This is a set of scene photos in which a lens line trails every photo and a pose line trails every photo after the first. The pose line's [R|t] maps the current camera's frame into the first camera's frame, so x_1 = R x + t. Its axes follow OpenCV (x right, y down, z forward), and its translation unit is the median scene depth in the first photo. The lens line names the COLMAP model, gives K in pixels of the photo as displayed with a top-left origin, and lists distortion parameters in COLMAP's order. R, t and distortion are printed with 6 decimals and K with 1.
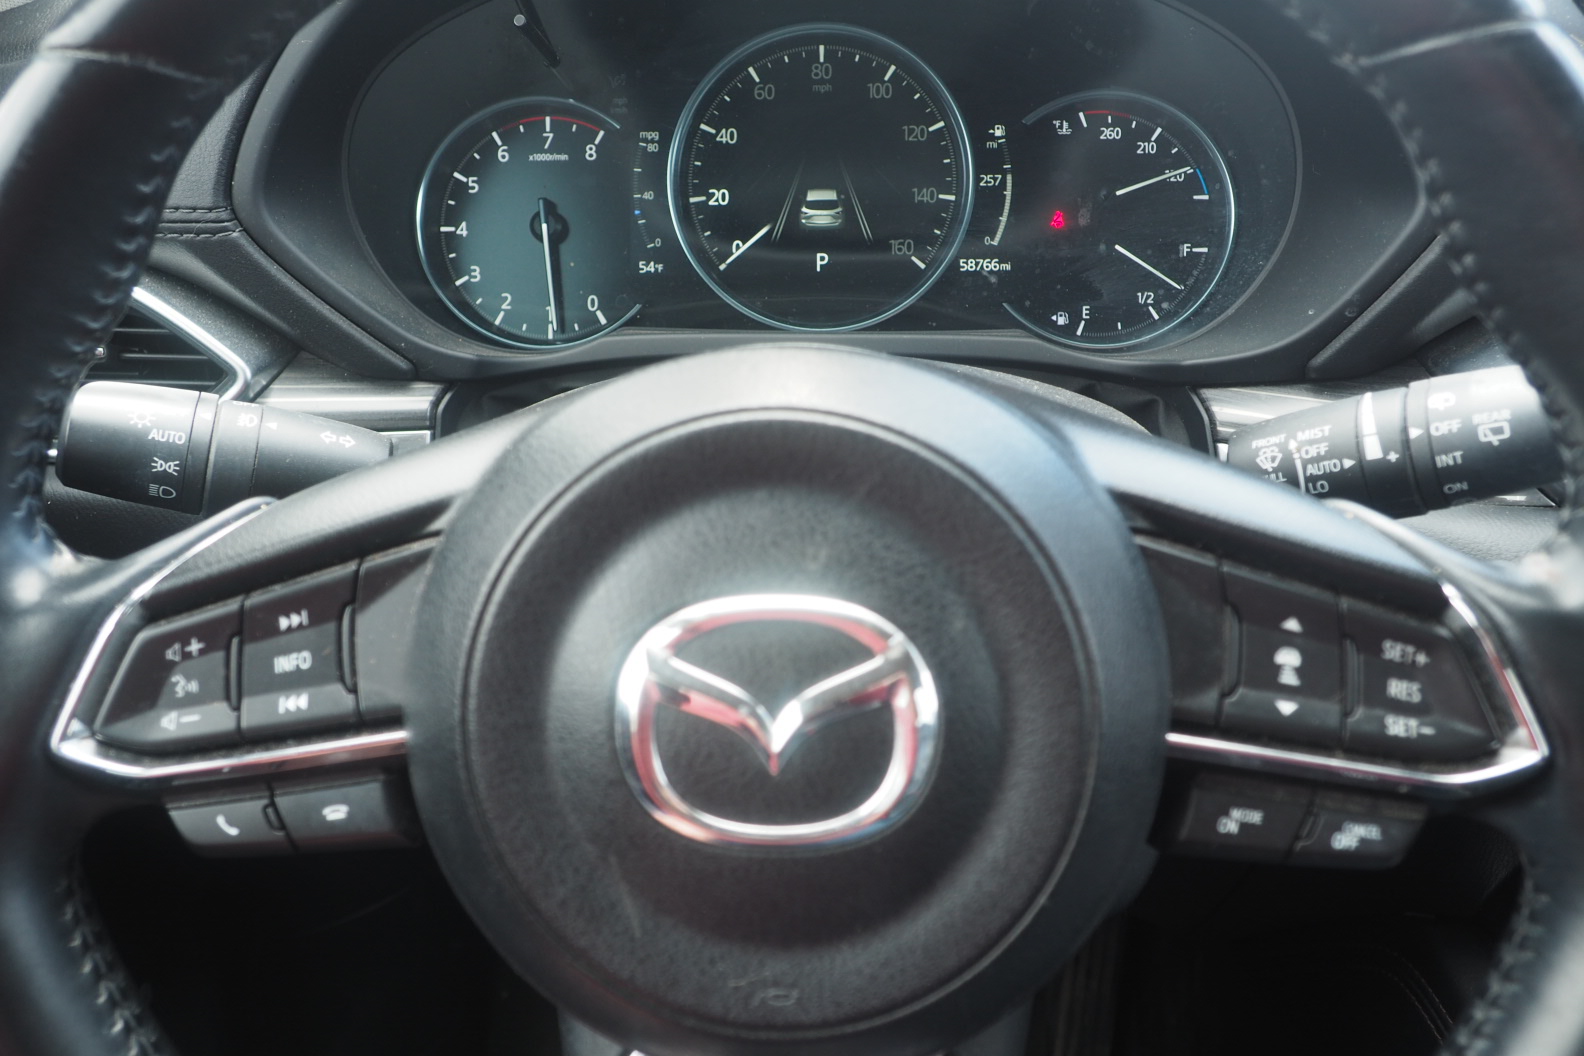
lens RADIAL K [[1460.8, 0, 821.1], [0, 1460.8, 519.0], [0, 0, 1]] dist [-0.018850, 0.000000]
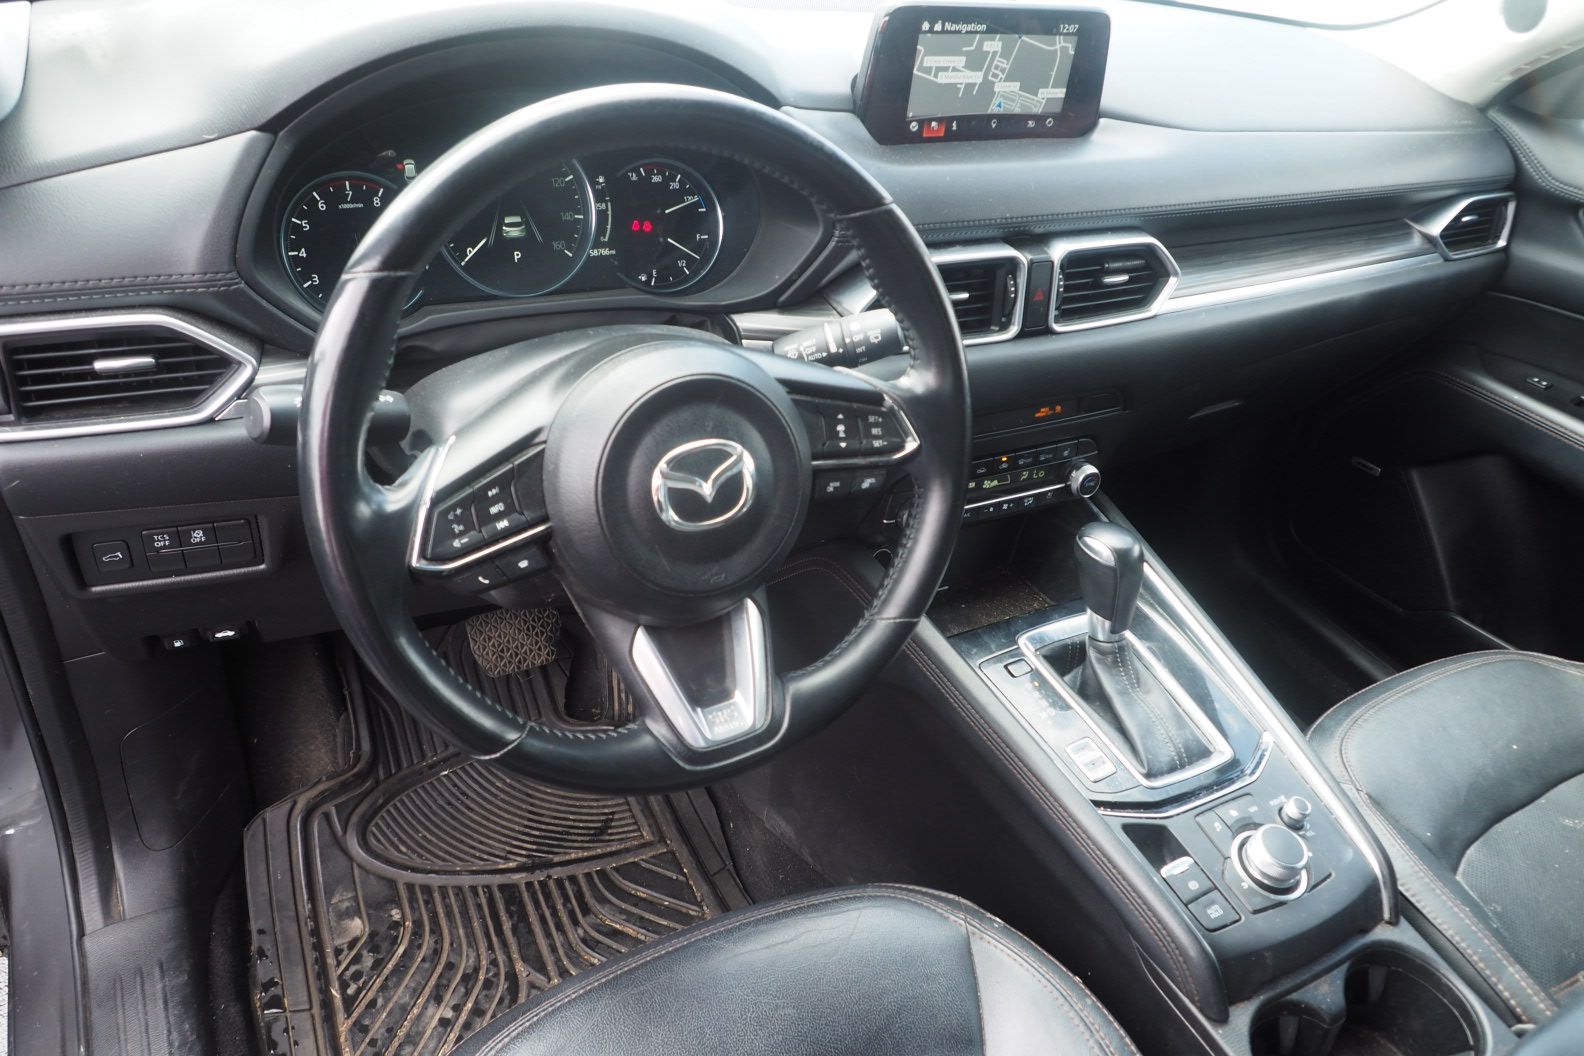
lens RADIAL K [[1115.2, 0, 799.6], [0, 1115.2, 535.6], [0, 0, 1]] dist [-0.023598, -0.008247]
pose [[0.844493, -0.200343, 0.496684, -0.465694], [0.101340, 0.970420, 0.219125, -0.107812], [-0.525892, -0.134715, 0.839815, -0.400972]]
